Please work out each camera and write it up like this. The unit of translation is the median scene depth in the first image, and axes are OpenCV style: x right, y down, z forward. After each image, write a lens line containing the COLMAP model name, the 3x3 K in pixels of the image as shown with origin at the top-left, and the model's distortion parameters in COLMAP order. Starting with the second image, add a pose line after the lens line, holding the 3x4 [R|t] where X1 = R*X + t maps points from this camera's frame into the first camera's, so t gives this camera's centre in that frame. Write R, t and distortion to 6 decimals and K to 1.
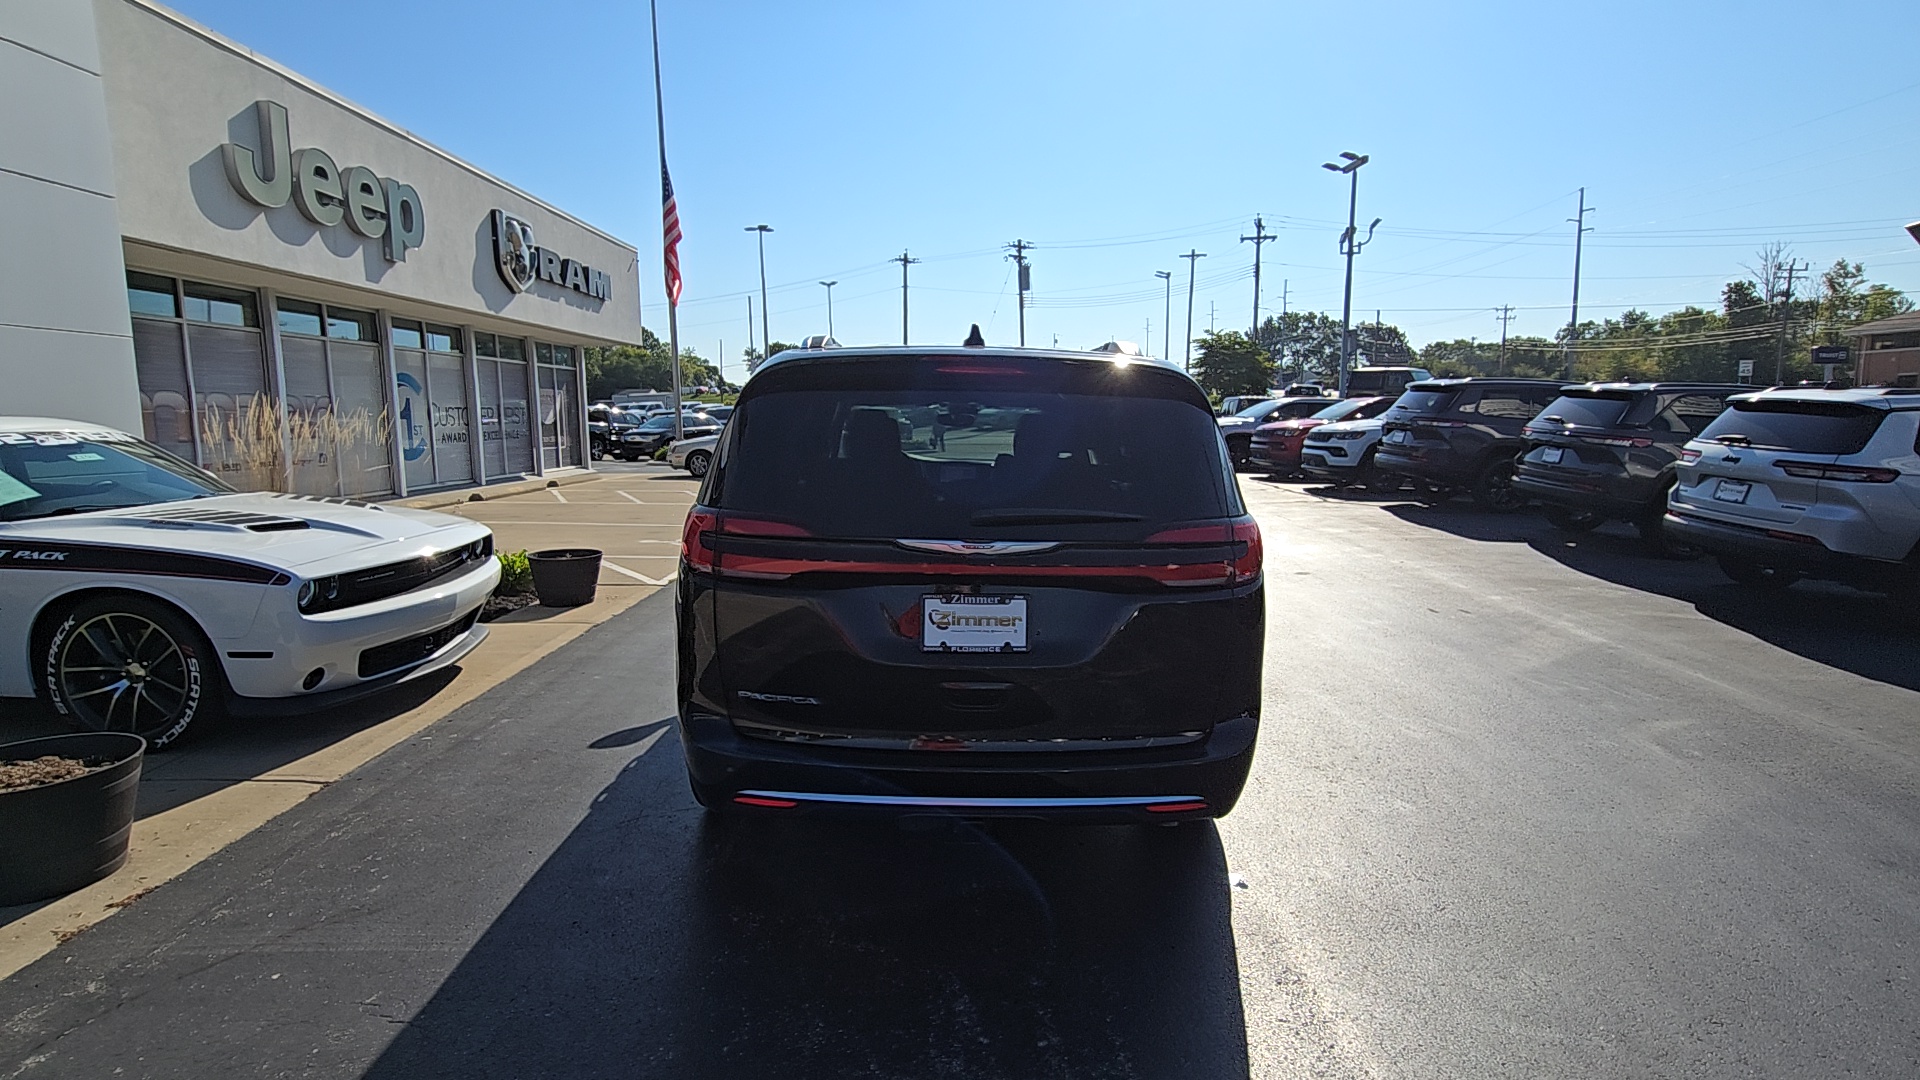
lens RADIAL K [[968.8, 0, 953.9], [0, 968.8, 548.0], [0, 0, 1]] dist [-0.000149, -0.000796]
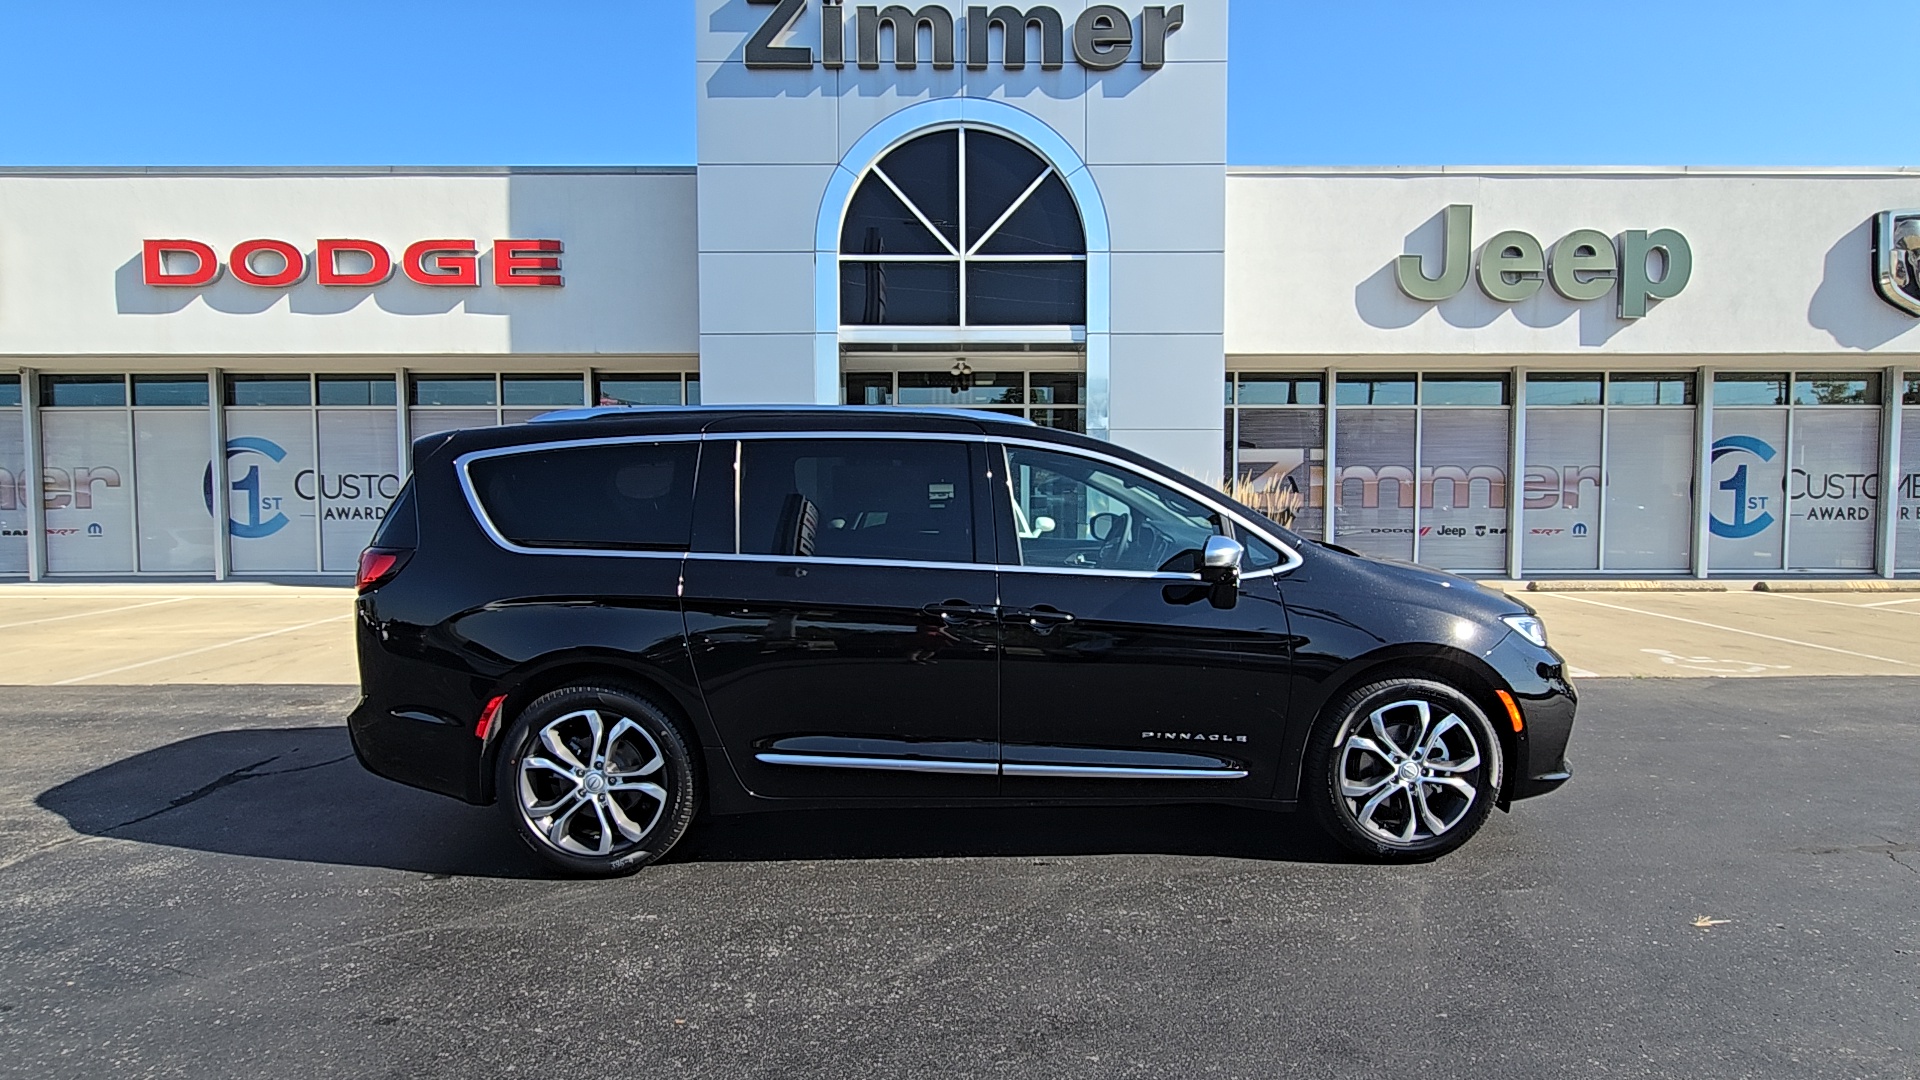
lens RADIAL K [[968.8, 0, 952.6], [0, 968.8, 547.6], [0, 0, 1]] dist [-0.000149, -0.000796]
pose [[0.009013, 0.056201, -0.998379, 0.230771], [-0.134203, 0.989455, 0.054487, -0.029719], [0.990913, 0.133495, 0.016461, 0.252283]]
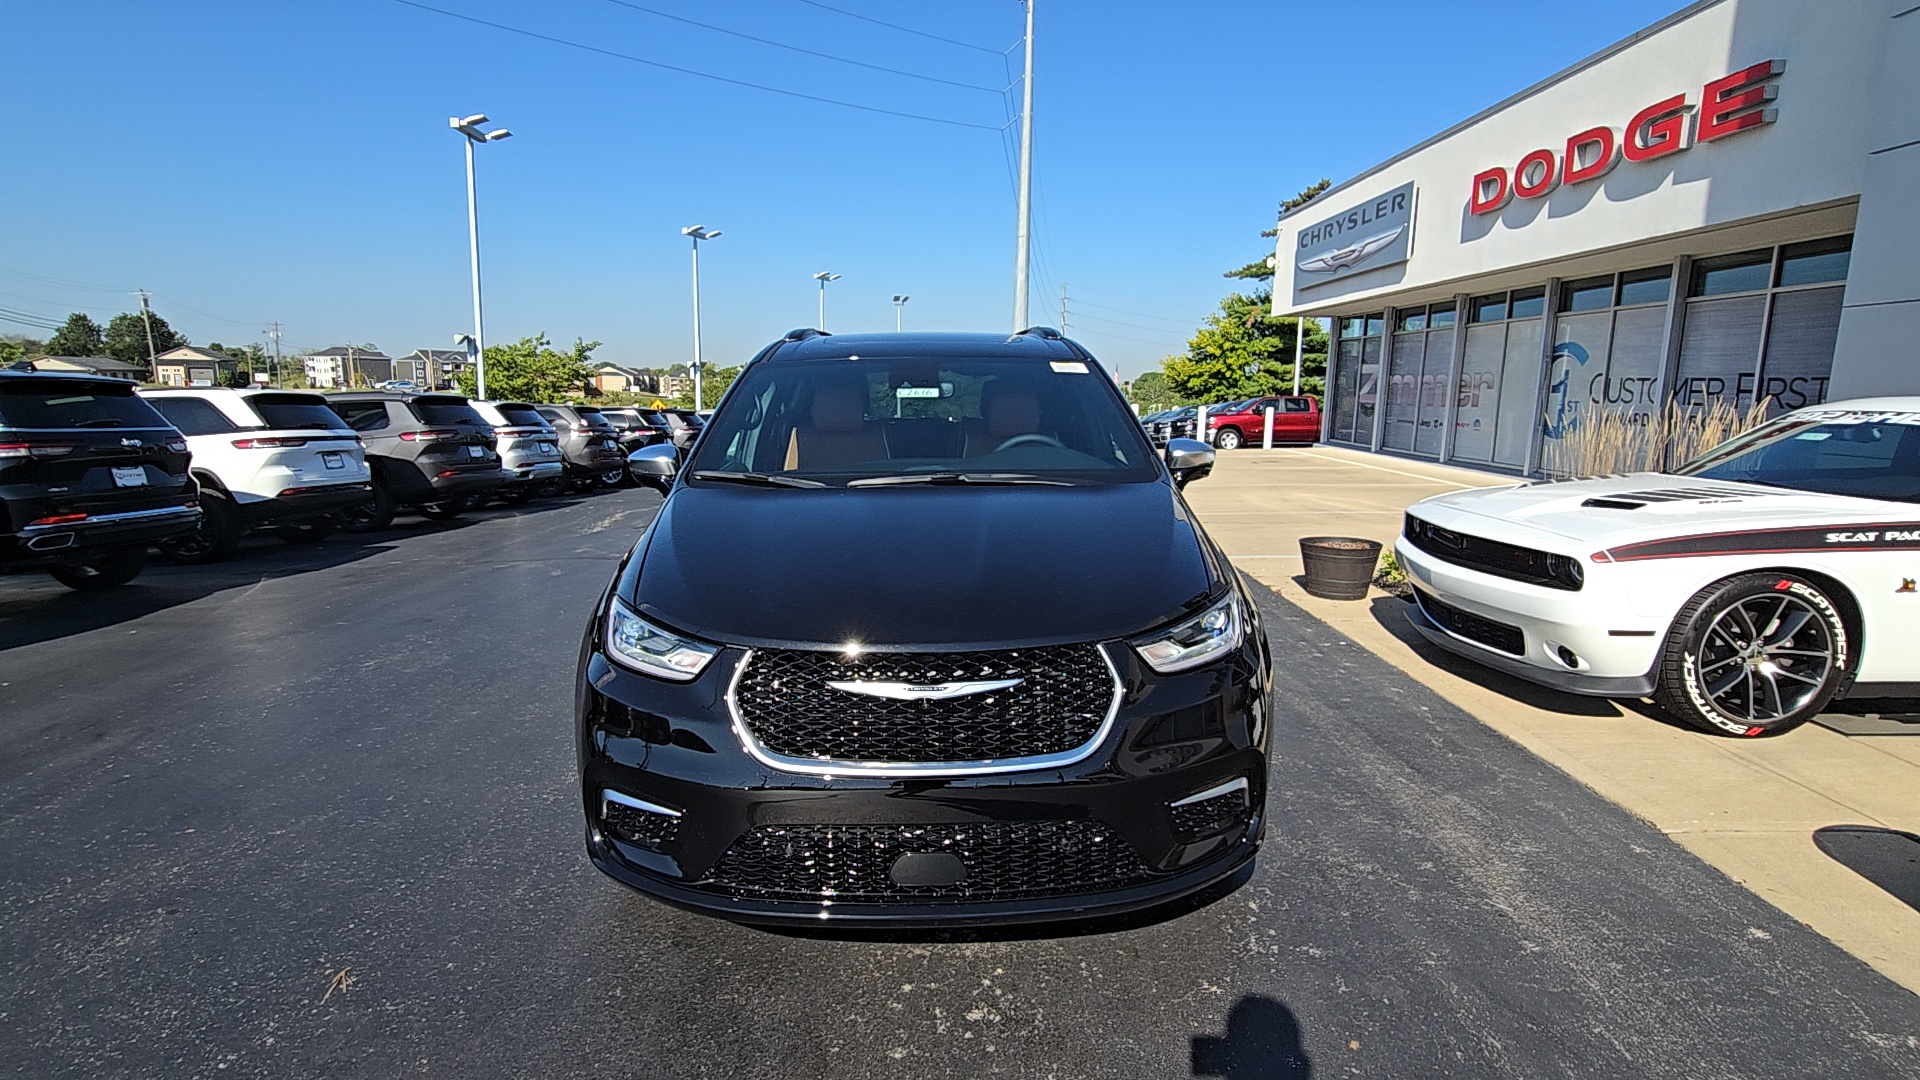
lens RADIAL K [[968.8, 0, 948.5], [0, 968.8, 546.5], [0, 0, 1]] dist [-0.000149, -0.000796]
pose [[-0.999927, -0.010730, -0.005512, -0.002902], [-0.011884, 0.954595, 0.297671, -0.066847], [0.002068, 0.297715, -0.954653, 0.490113]]
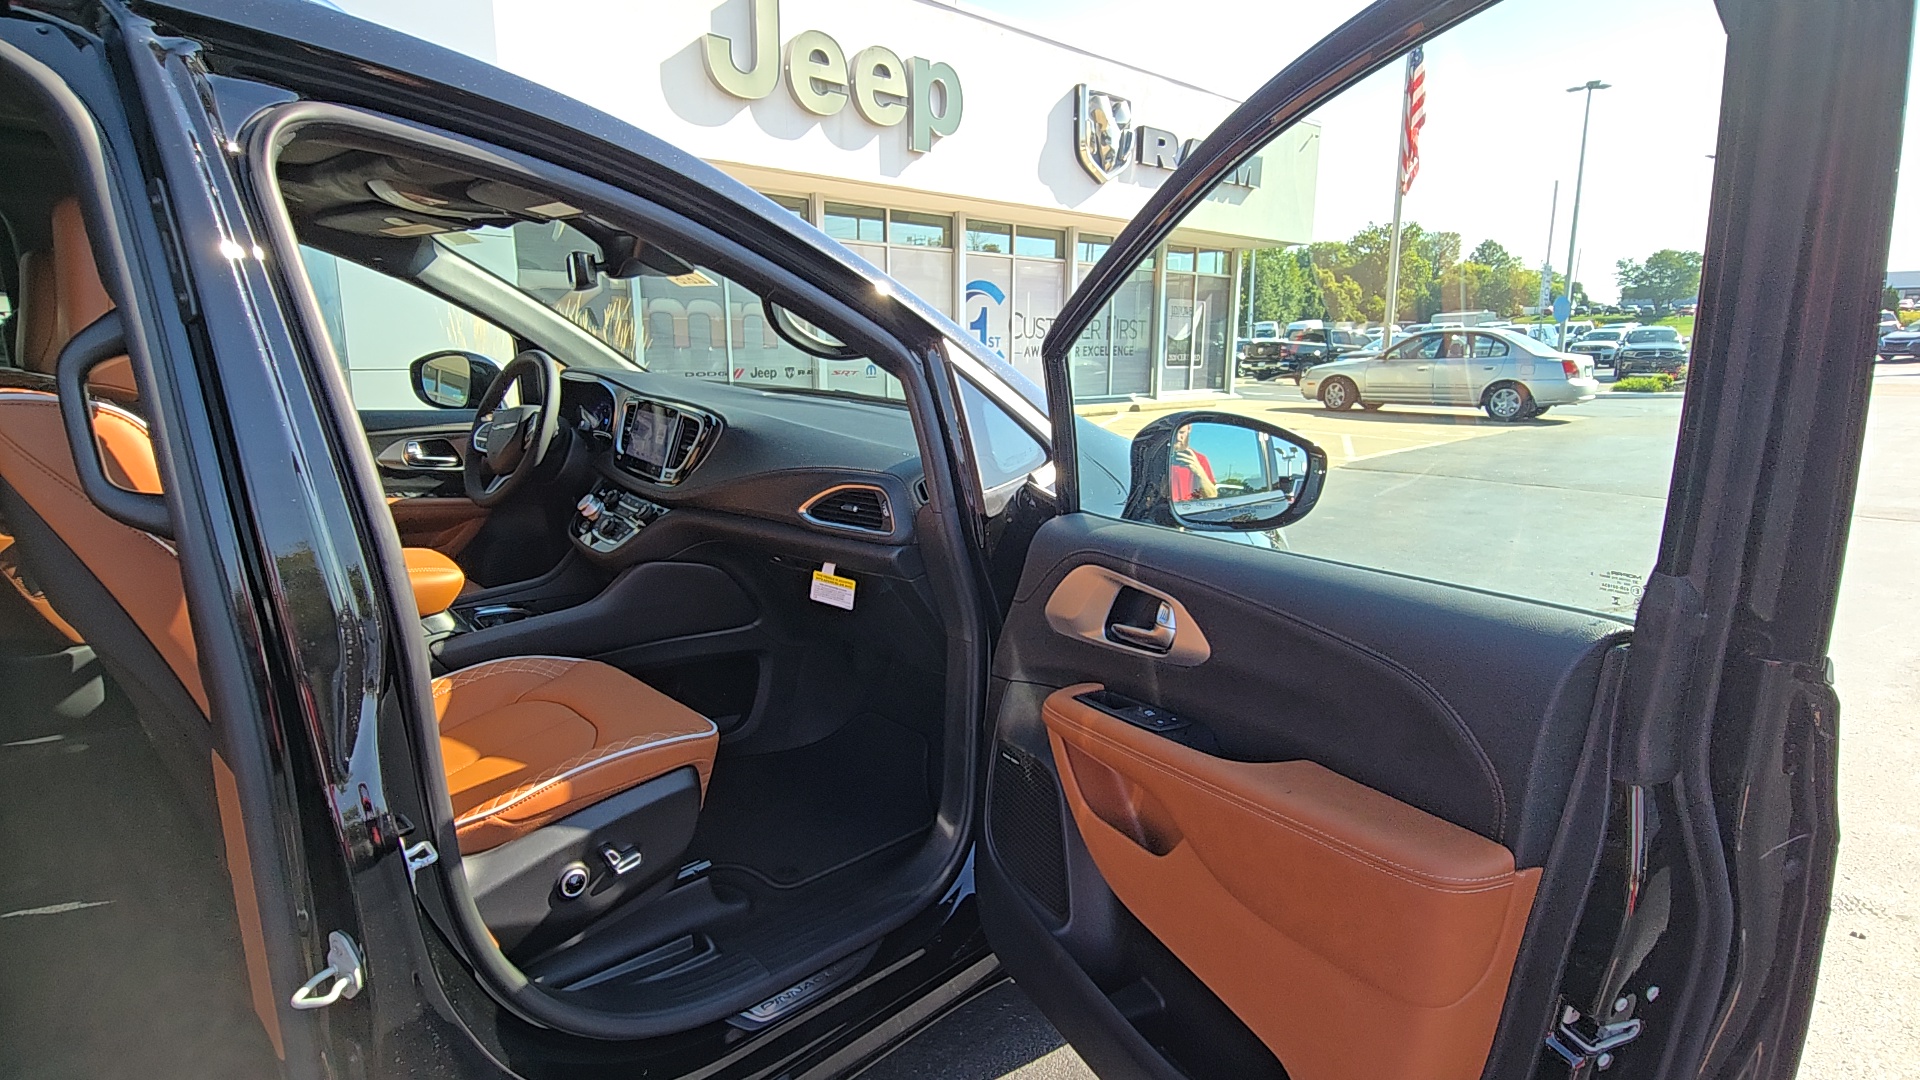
lens RADIAL K [[968.8, 0, 952.3], [0, 968.8, 548.8], [0, 0, 1]] dist [-0.000149, -0.000796]
pose [[0.691700, 0.162492, -0.703667, 0.099361], [-0.108316, 0.986679, 0.121373, -0.027191], [0.714016, -0.007735, 0.700087, 0.253803]]
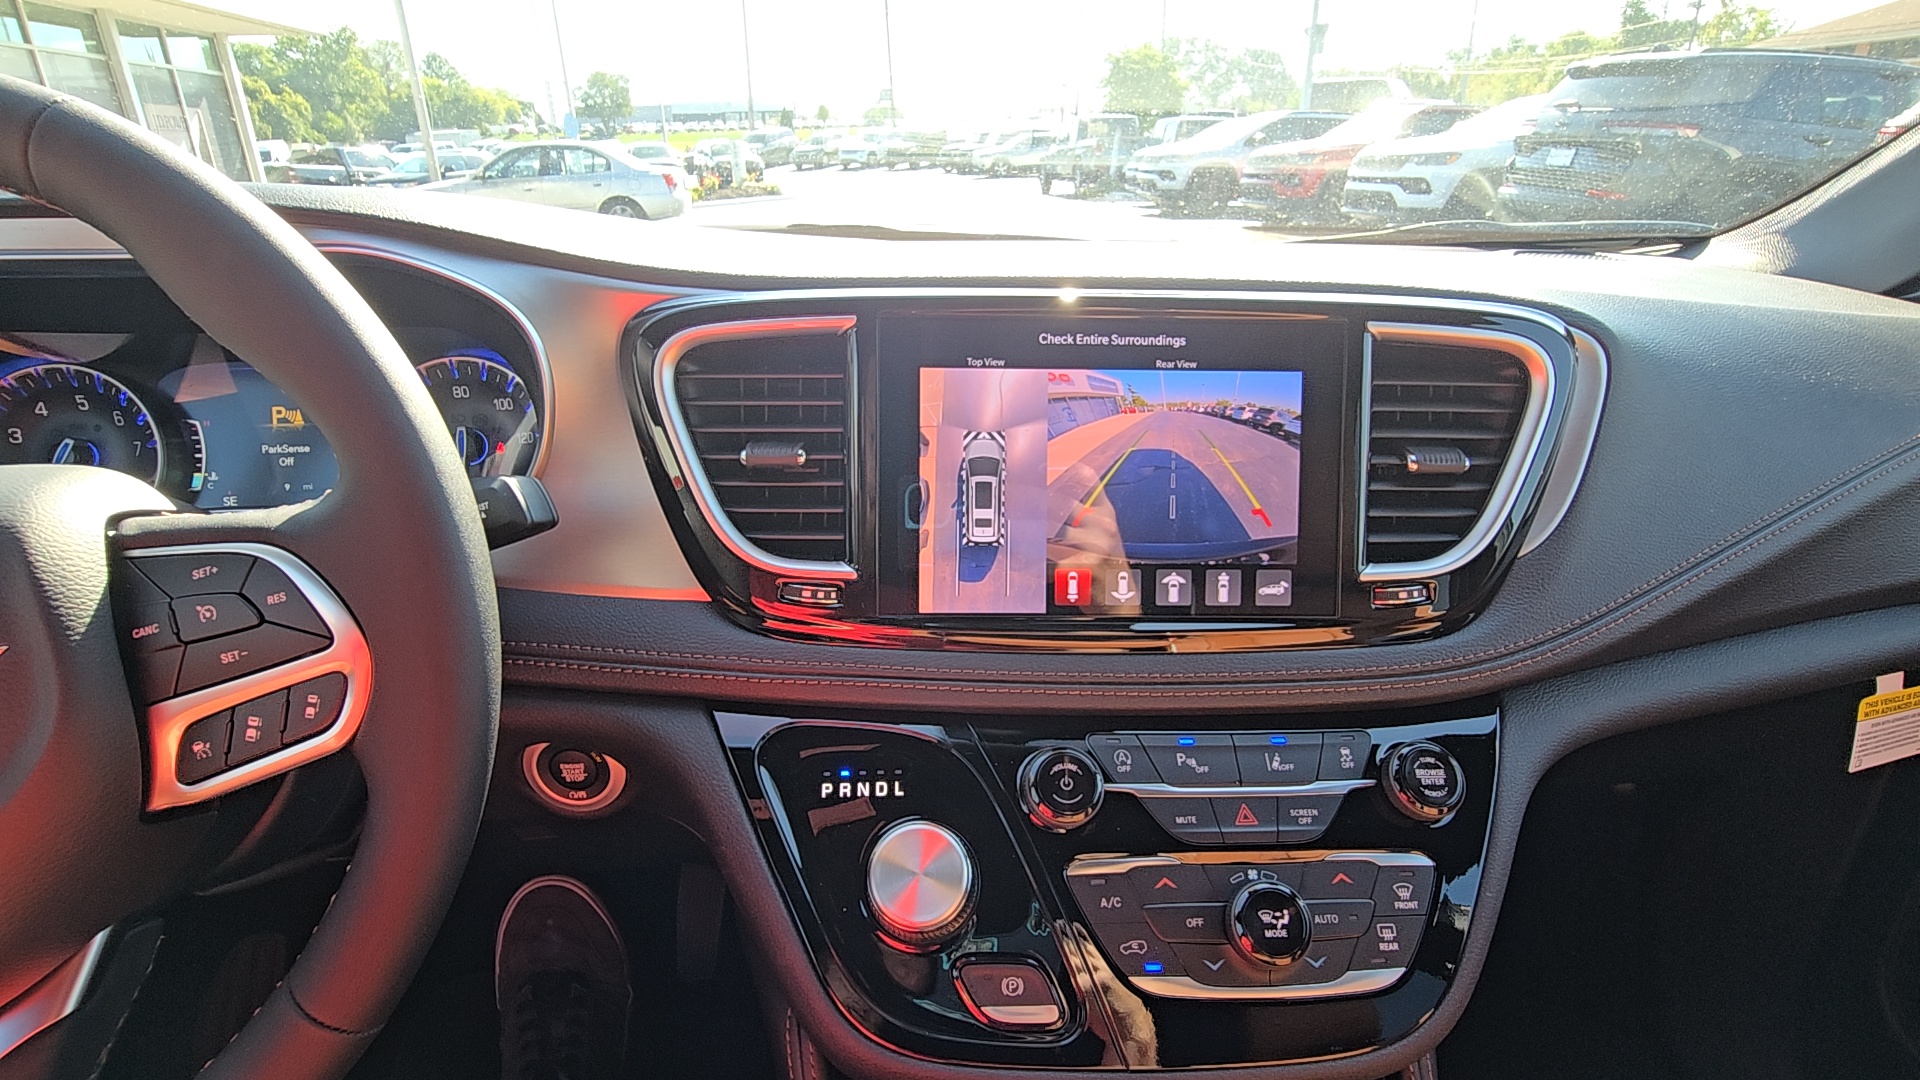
lens RADIAL K [[968.8, 0, 950.1], [0, 968.8, 544.8], [0, 0, 1]] dist [-0.000149, -0.000796]
pose [[0.991149, -0.061002, 0.117909, -0.005266], [0.030643, 0.969315, 0.243905, -0.026808], [-0.129170, -0.238133, 0.962605, 0.281201]]
